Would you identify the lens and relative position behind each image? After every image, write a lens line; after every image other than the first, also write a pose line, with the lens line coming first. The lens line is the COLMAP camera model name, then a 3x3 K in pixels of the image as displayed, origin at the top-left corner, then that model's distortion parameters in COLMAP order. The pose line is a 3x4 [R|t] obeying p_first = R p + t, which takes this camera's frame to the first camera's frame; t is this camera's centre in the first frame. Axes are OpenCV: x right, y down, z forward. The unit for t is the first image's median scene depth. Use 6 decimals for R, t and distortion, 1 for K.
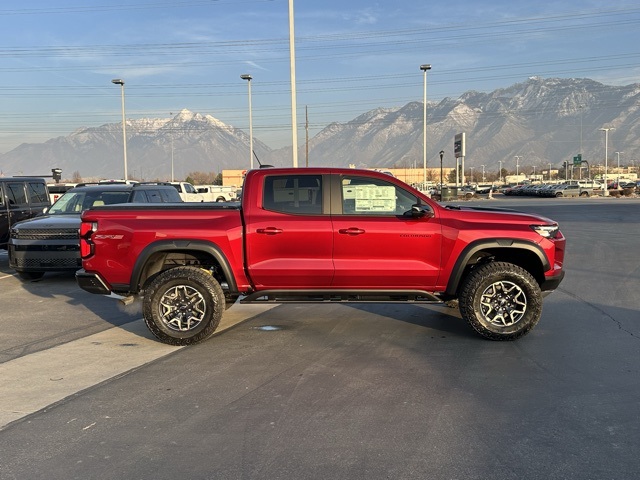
lens RADIAL K [[645.1, 0, 320.0], [0, 645.1, 240.0], [0, 0, 1]] dist [0.191016, -0.399915]
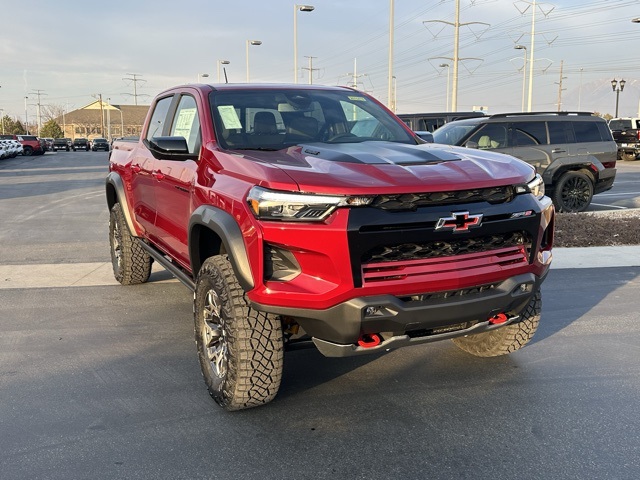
lens RADIAL K [[645.1, 0, 320.0], [0, 645.1, 240.0], [0, 0, 1]] dist [0.191016, -0.399915]
pose [[0.423063, 0.151305, -0.893378, 0.767722], [-0.065505, 0.988487, 0.136392, -0.051931], [0.903730, 0.000818, 0.428103, 0.855178]]
